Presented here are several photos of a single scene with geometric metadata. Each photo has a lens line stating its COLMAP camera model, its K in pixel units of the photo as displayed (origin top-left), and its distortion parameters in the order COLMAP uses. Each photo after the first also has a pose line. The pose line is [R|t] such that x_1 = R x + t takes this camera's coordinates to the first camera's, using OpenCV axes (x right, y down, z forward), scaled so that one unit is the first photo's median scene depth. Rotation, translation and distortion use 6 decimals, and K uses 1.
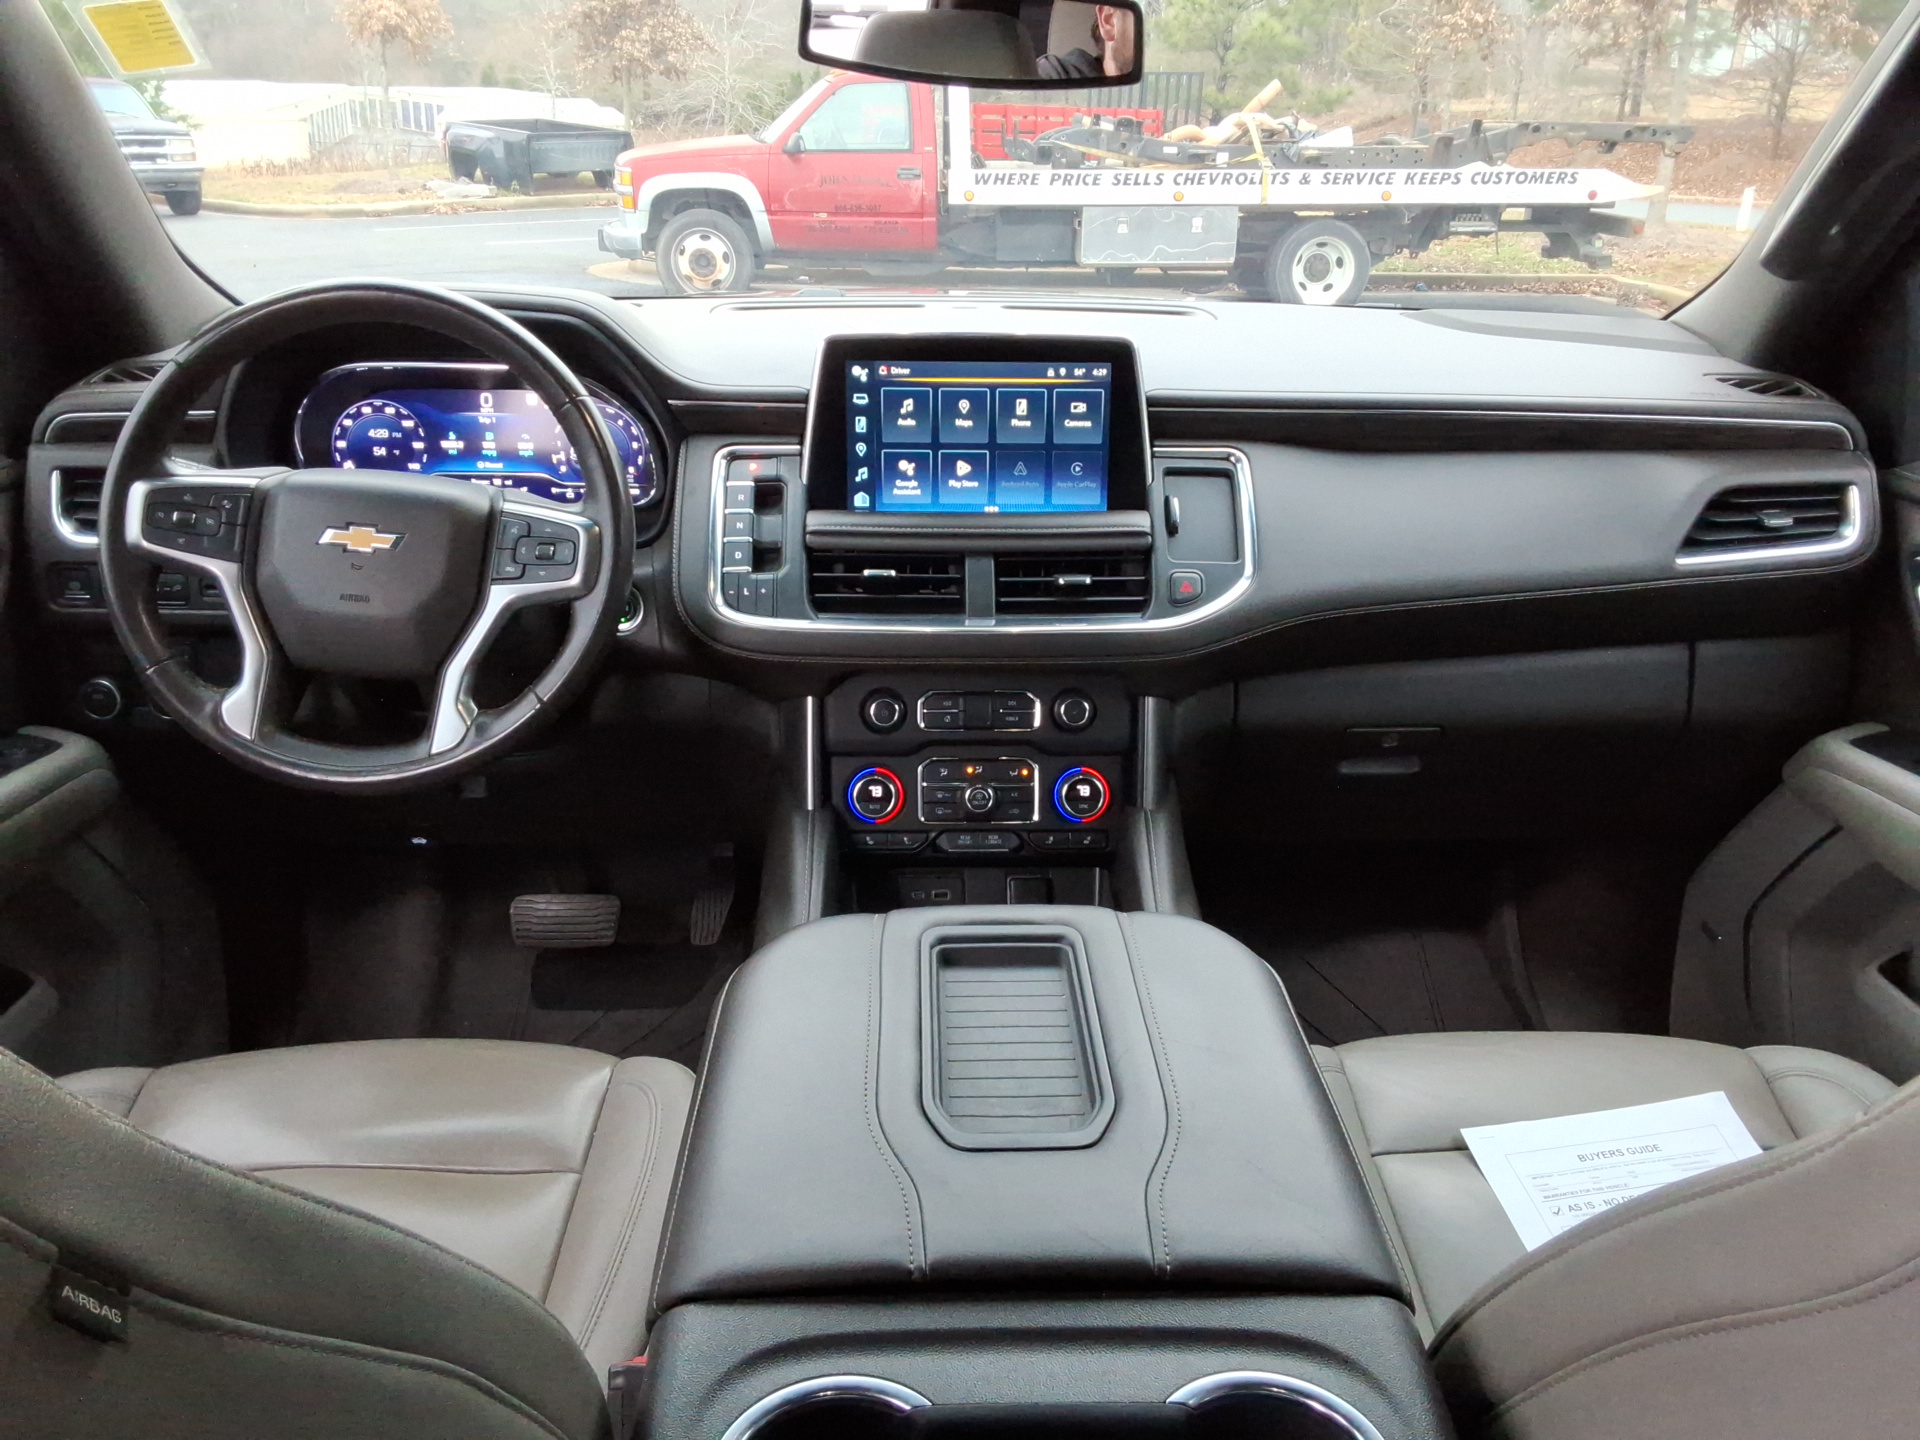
lens RADIAL K [[1574.8, 0, 977.5], [0, 1574.8, 689.3], [0, 0, 1]] dist [0.164227, -0.275244]
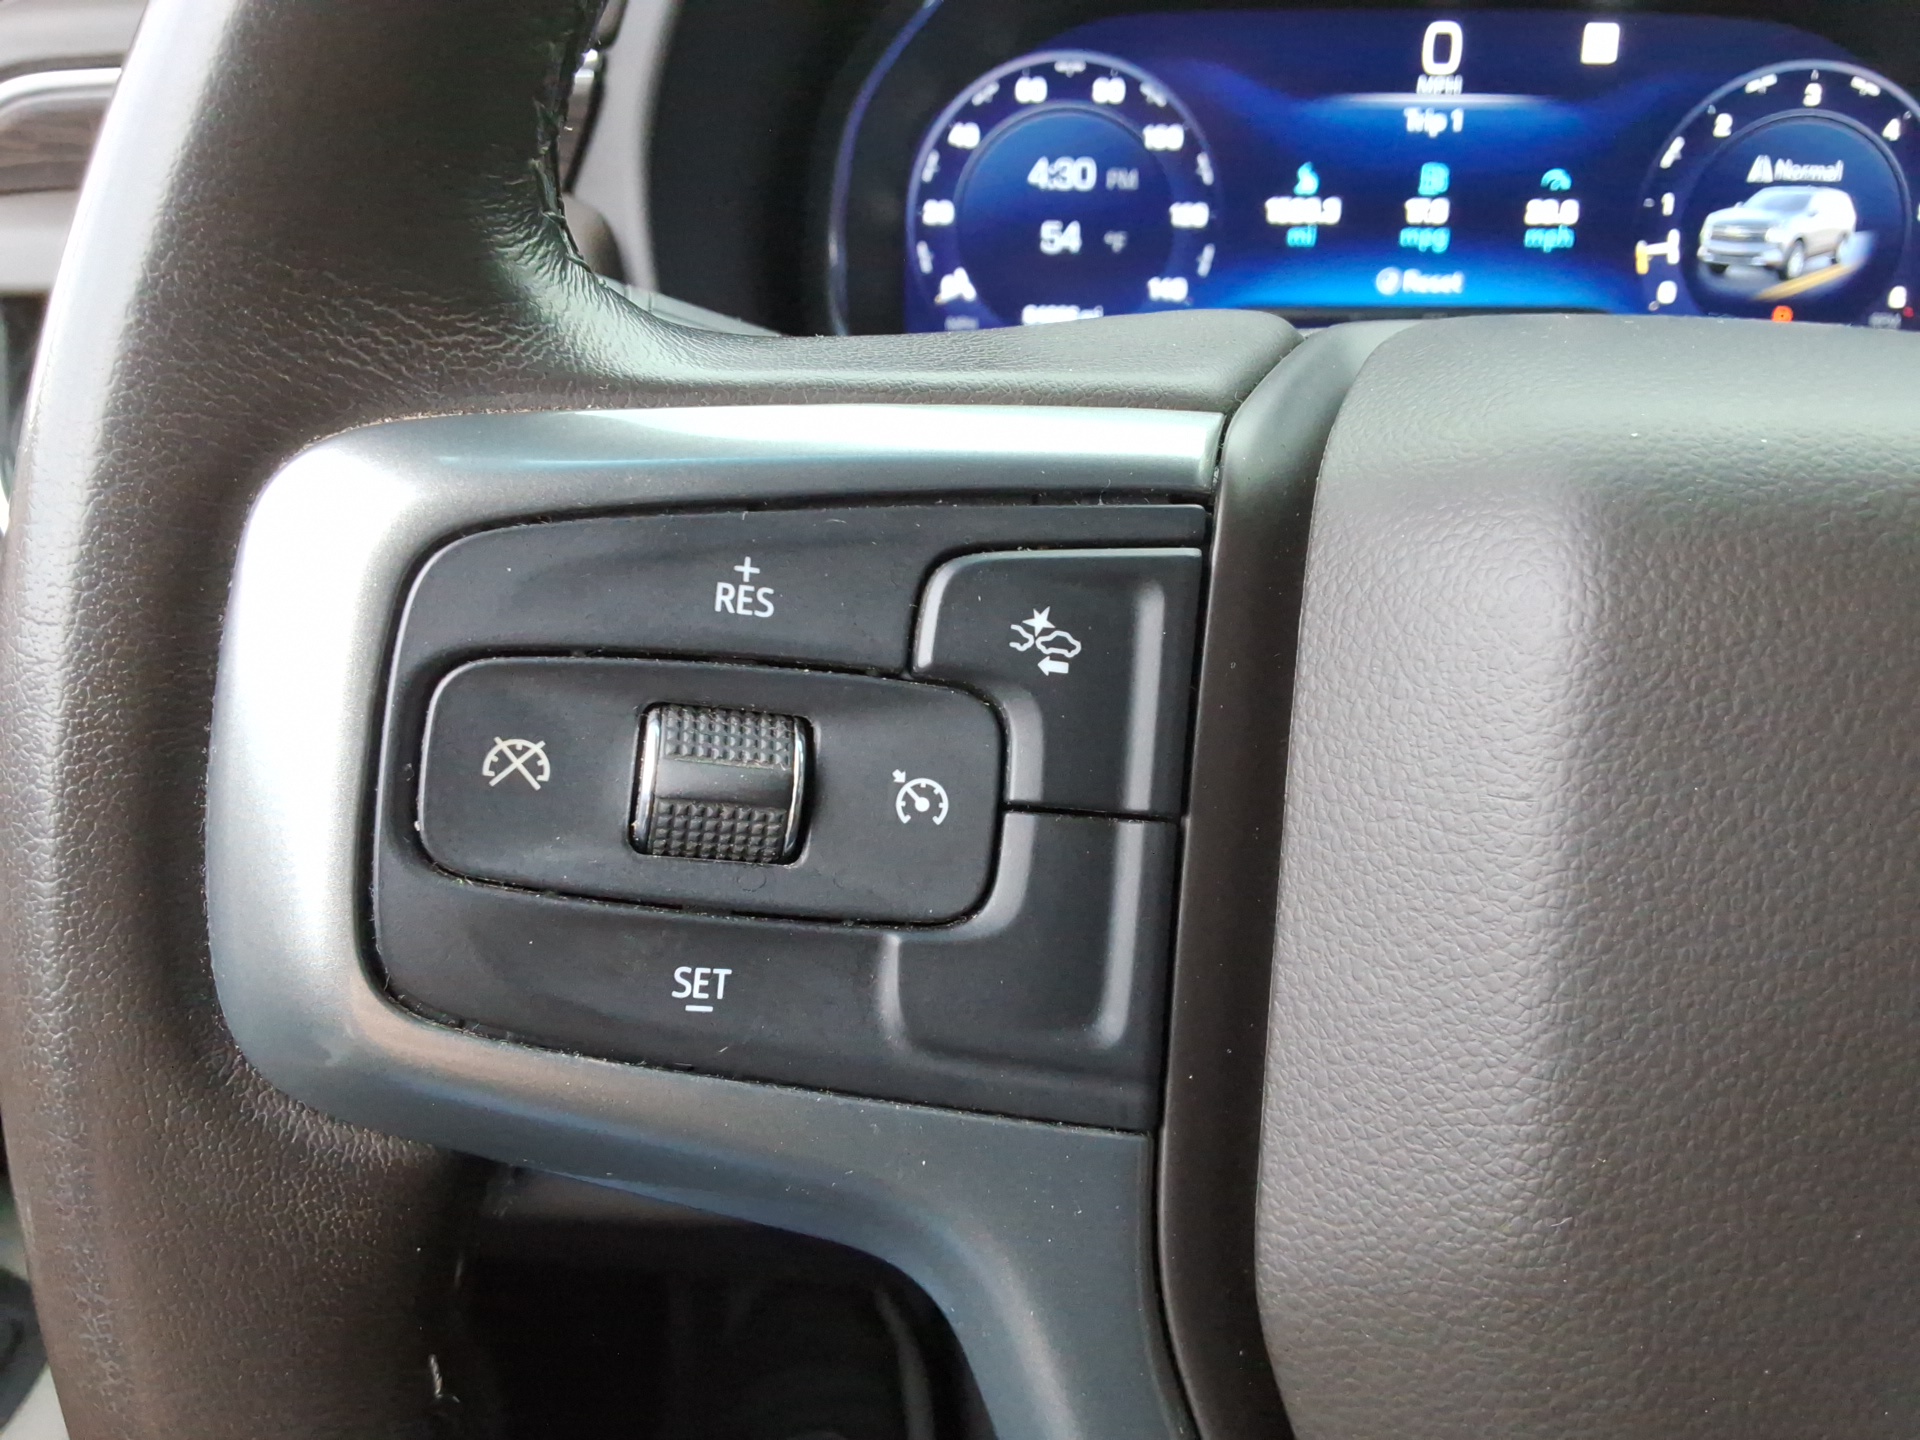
lens RADIAL K [[1574.8, 0, 977.5], [0, 1574.8, 689.3], [0, 0, 1]] dist [0.164227, -0.275244]
pose [[0.996620, 0.027903, -0.077263, -0.363337], [-0.019079, 0.993449, 0.112675, -0.097988], [0.079901, -0.110820, 0.990623, 0.696450]]
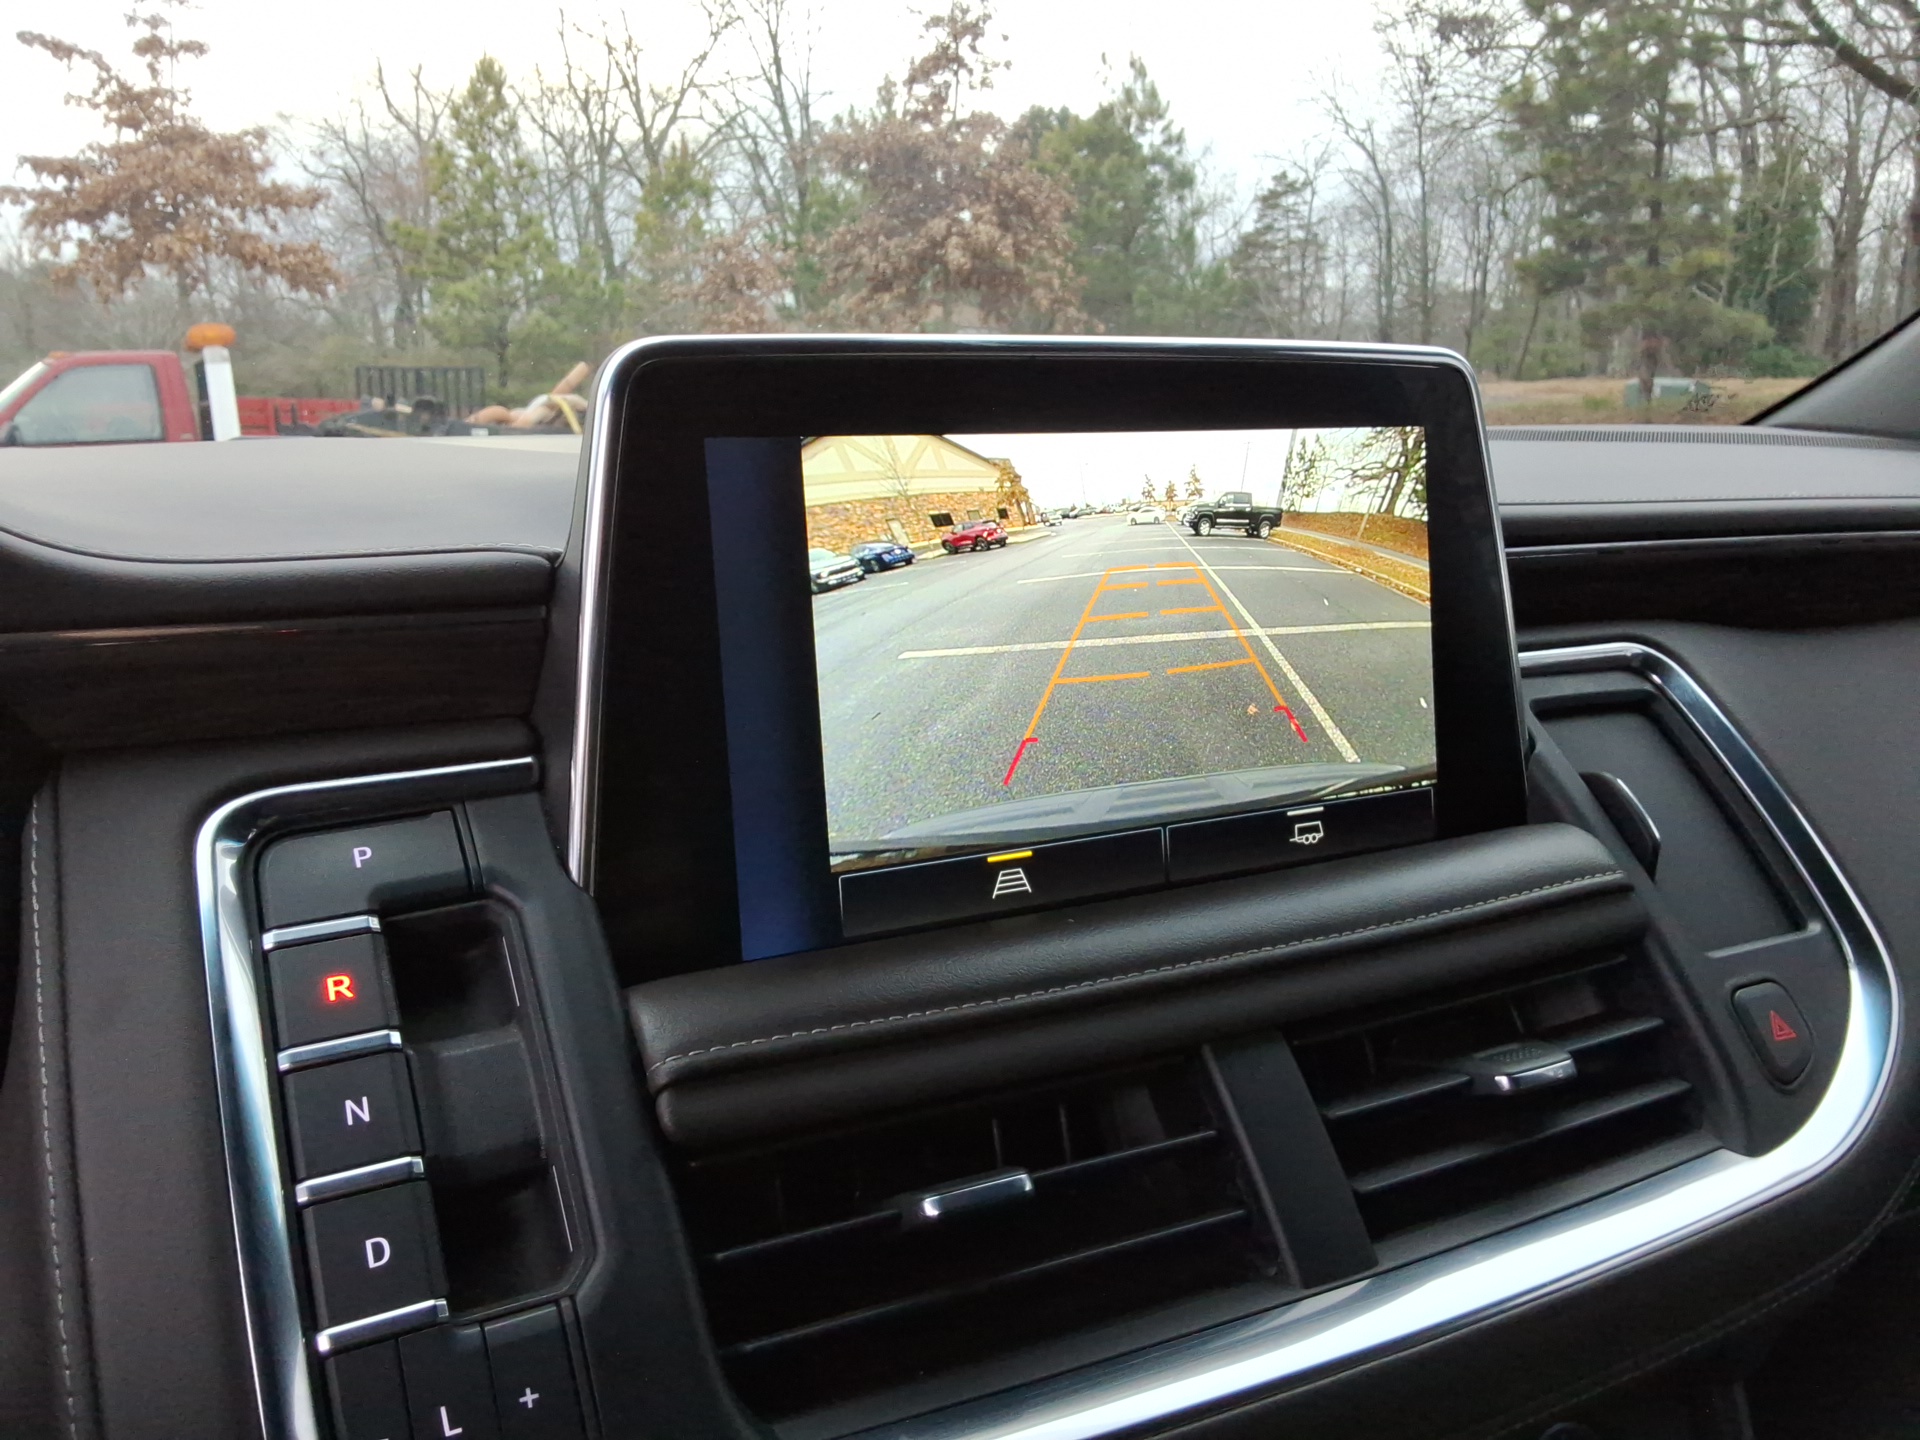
lens RADIAL K [[1574.8, 0, 977.5], [0, 1574.8, 689.3], [0, 0, 1]] dist [0.164227, -0.275244]
pose [[0.904996, -0.095963, 0.414457, -0.143738], [0.167360, 0.975981, -0.139466, -0.104241], [-0.391118, 0.195580, 0.899319, 0.660813]]
